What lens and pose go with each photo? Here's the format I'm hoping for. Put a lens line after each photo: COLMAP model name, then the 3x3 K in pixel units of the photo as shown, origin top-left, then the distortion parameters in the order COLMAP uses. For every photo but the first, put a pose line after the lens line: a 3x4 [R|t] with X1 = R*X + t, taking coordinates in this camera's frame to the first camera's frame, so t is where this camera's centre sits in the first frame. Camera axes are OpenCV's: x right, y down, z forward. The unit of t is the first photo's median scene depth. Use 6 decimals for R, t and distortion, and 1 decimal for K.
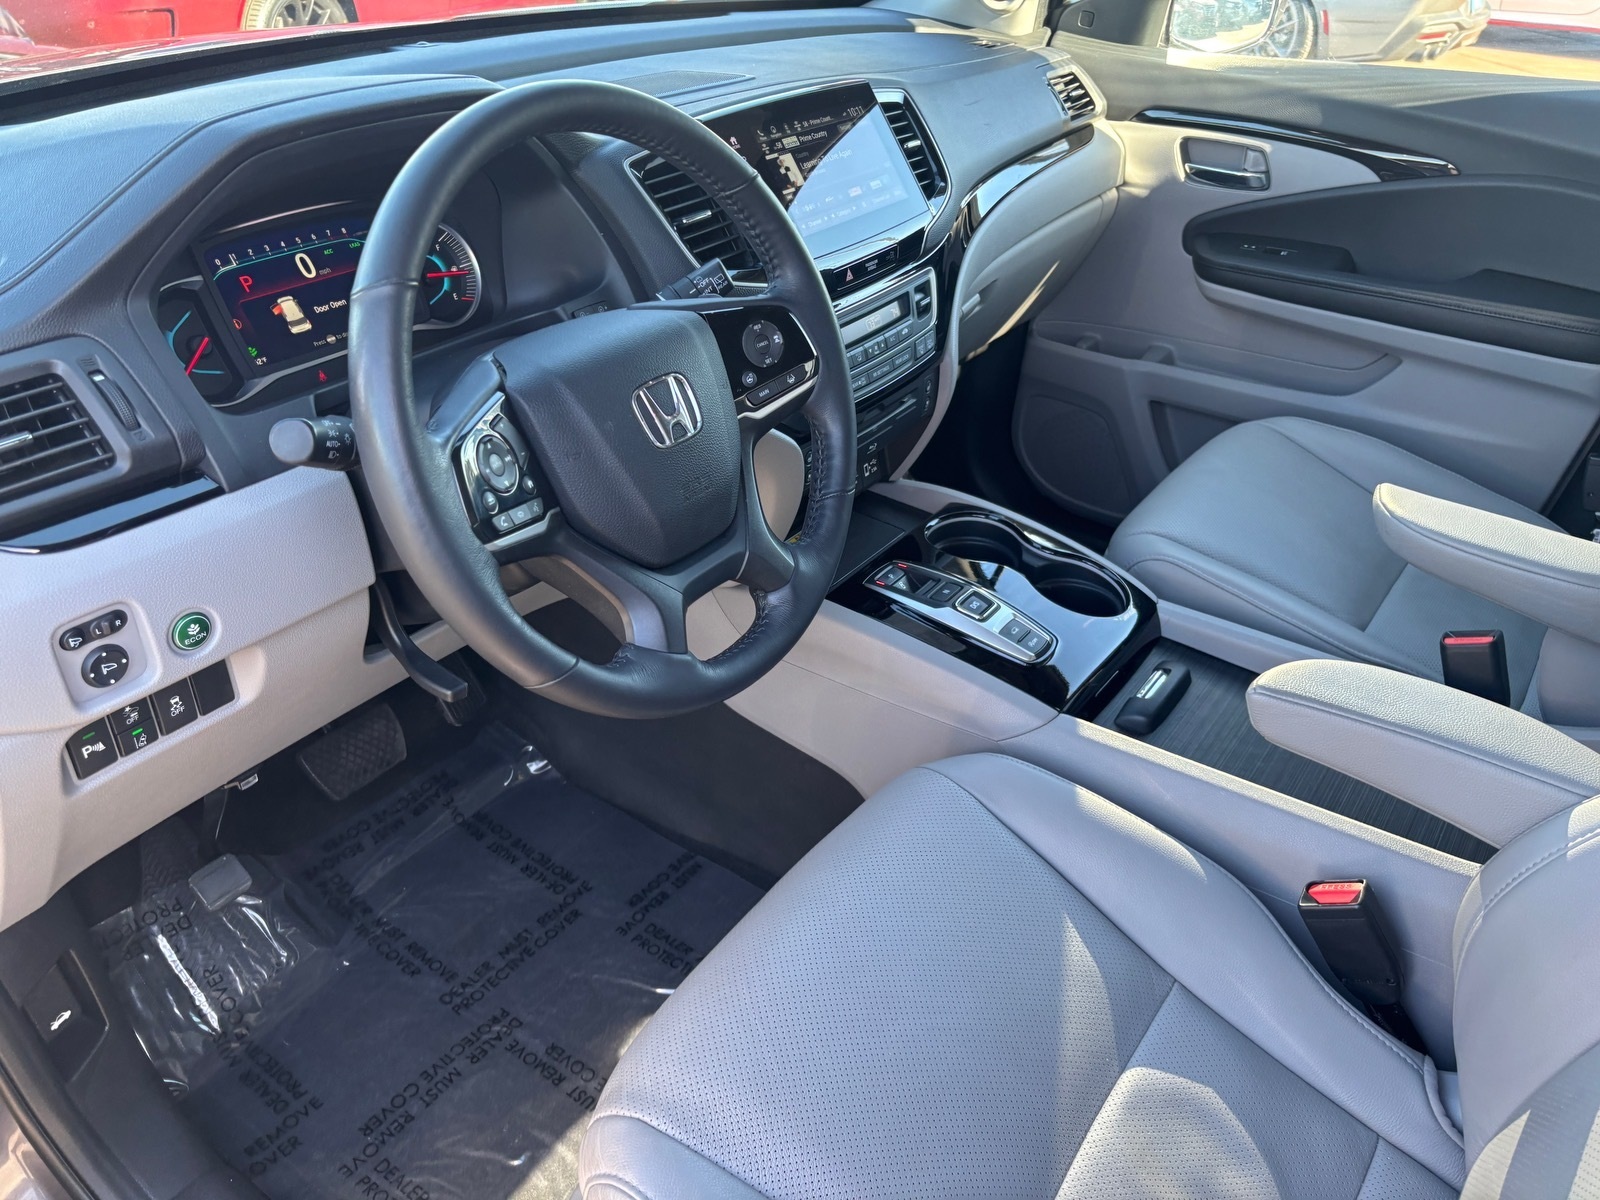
lens RADIAL K [[1206.1, 0, 800.0], [0, 1206.1, 600.0], [0, 0, 1]] dist [0.005034, 0.001543]
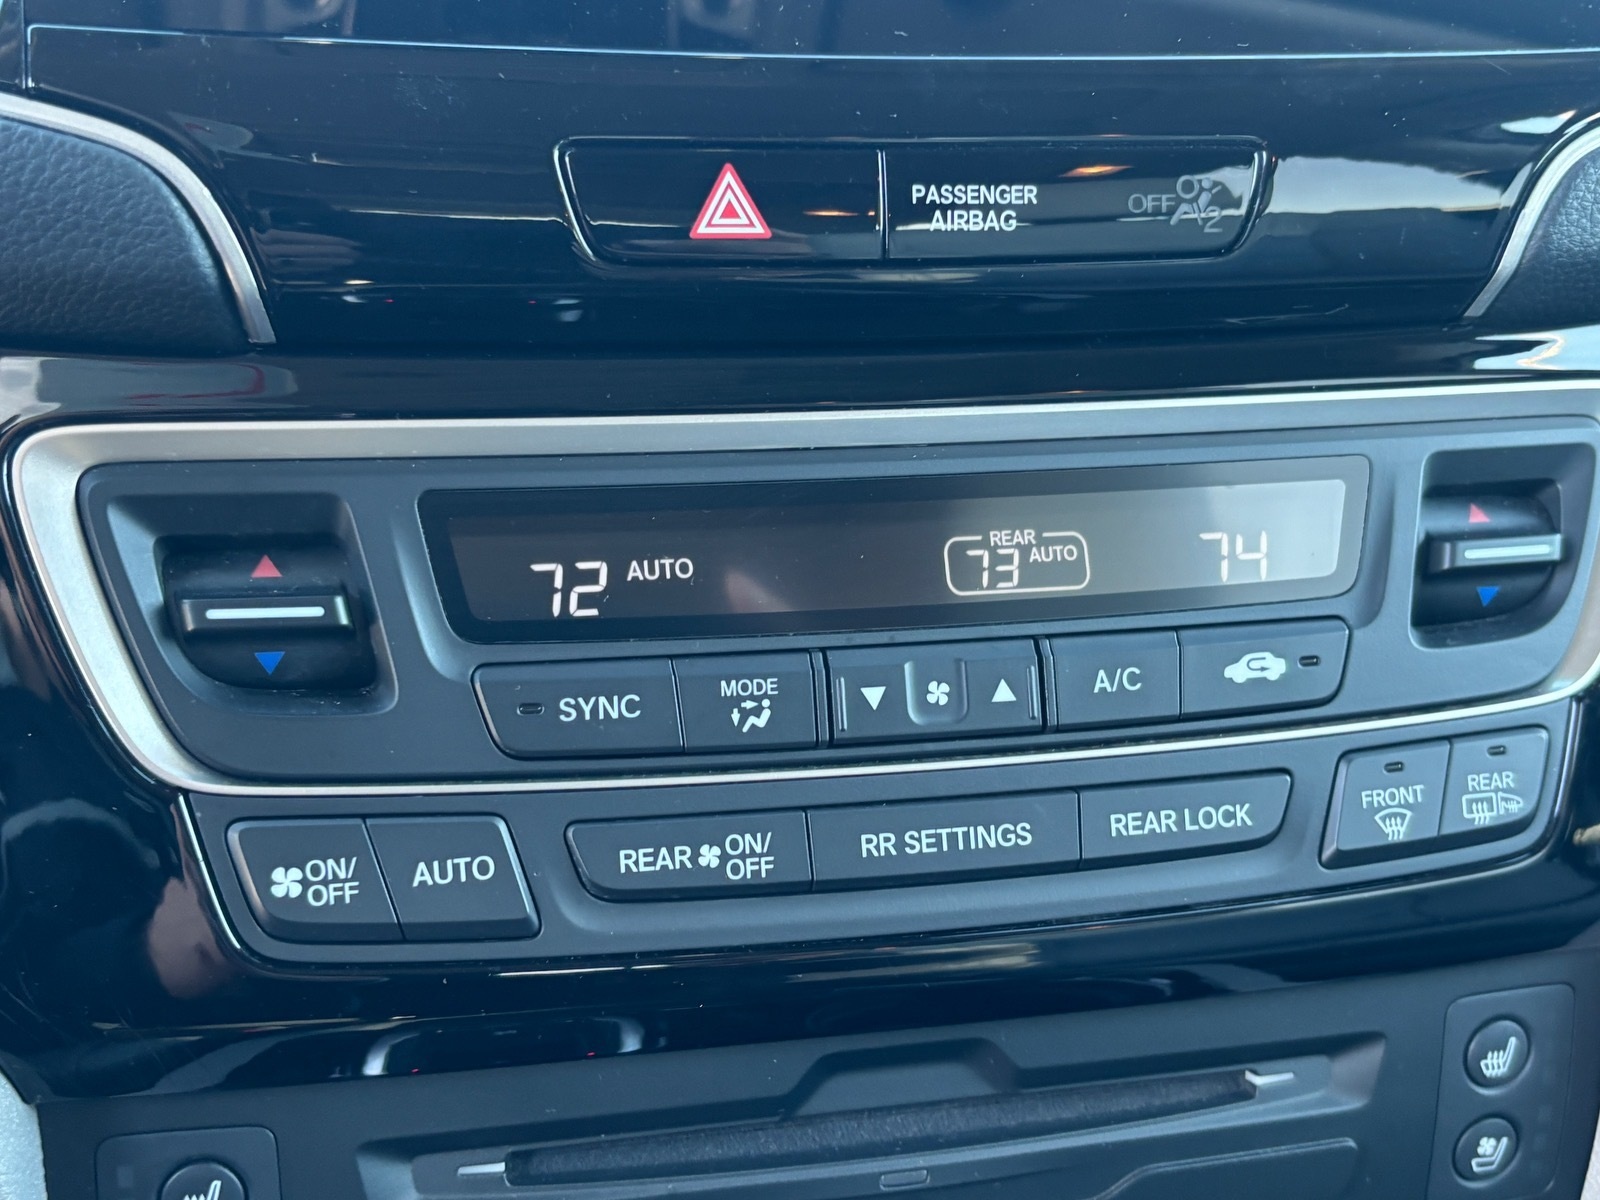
lens RADIAL K [[2003.7, 0, 800.0], [0, 2003.7, 600.0], [0, 0, 1]] dist [0.191675, -0.867776]
pose [[0.759248, 0.161032, -0.630564, 0.222438], [-0.350348, 0.917661, -0.187496, -0.166219], [0.548452, 0.363273, 0.753149, 0.795201]]
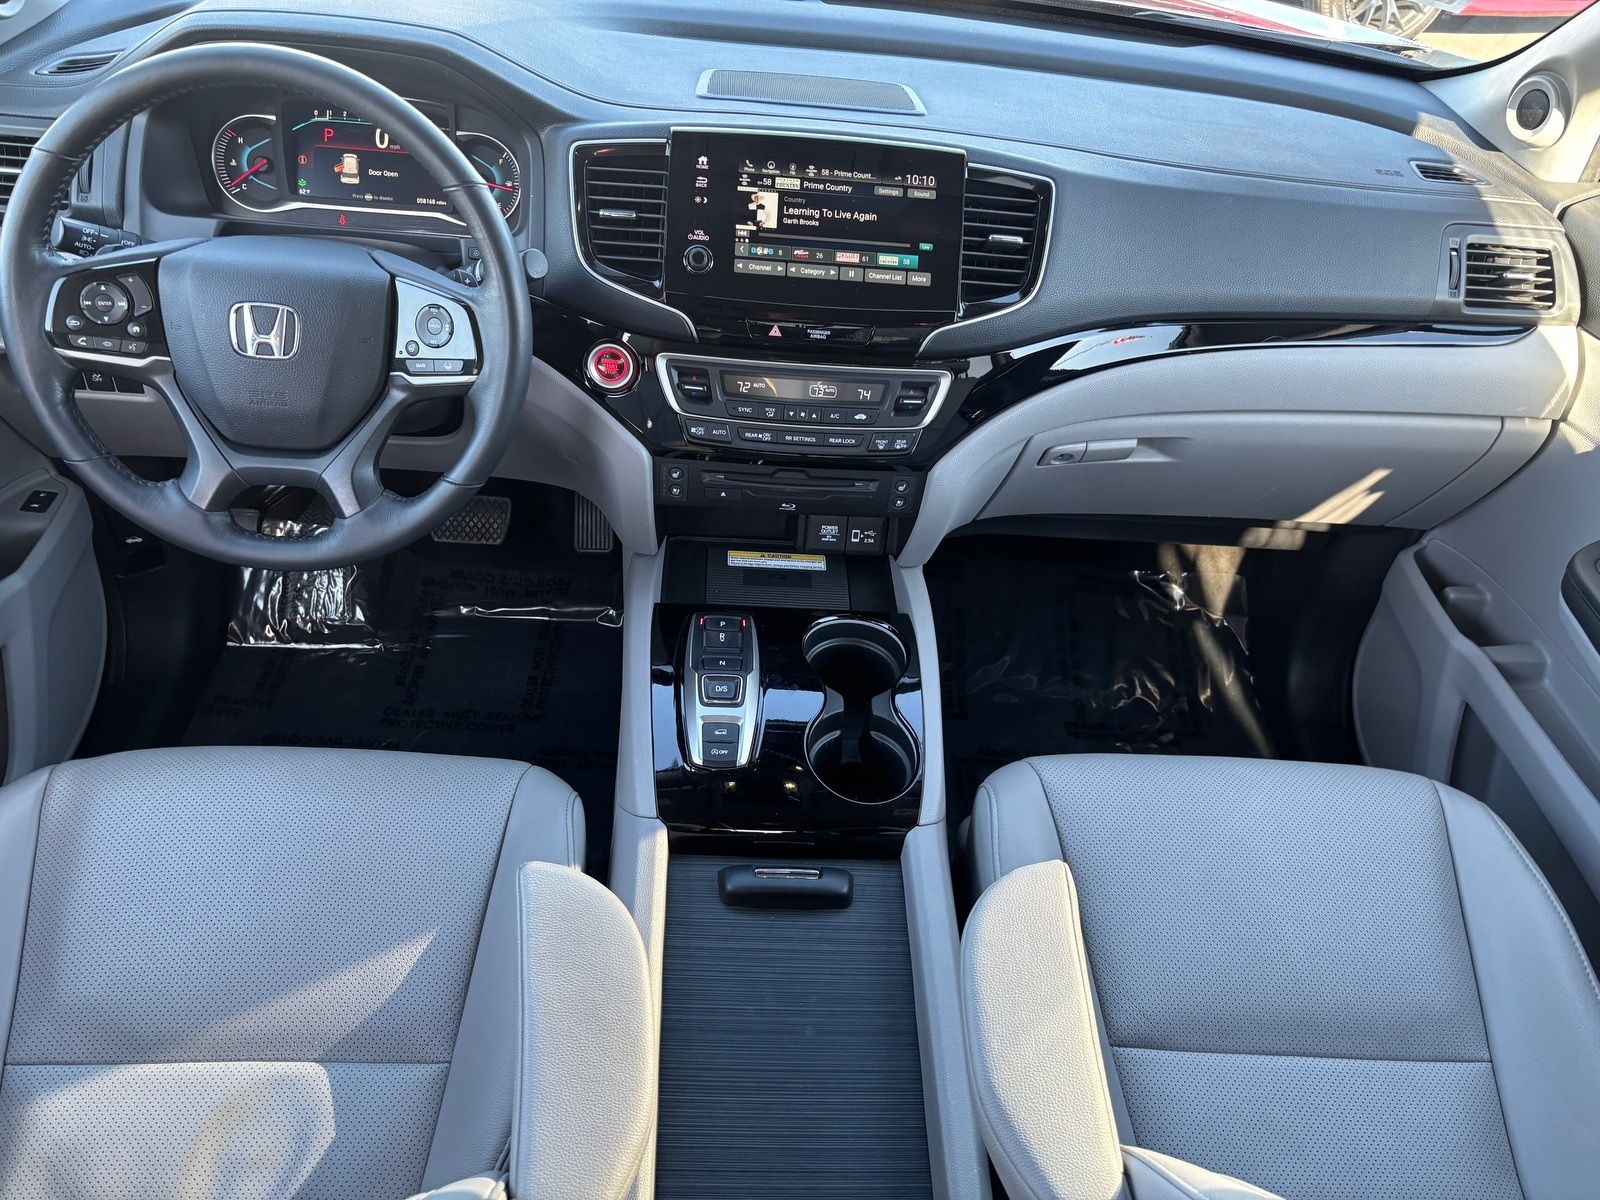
lens RADIAL K [[1179.4, 0, 800.0], [0, 1179.4, 600.0], [0, 0, 1]] dist [0.021577, -0.000371]
pose [[0.613185, 0.536001, -0.580265, 0.700823], [-0.490559, 0.834139, 0.252120, -0.328244], [0.619158, 0.130058, 0.774421, 0.294087]]
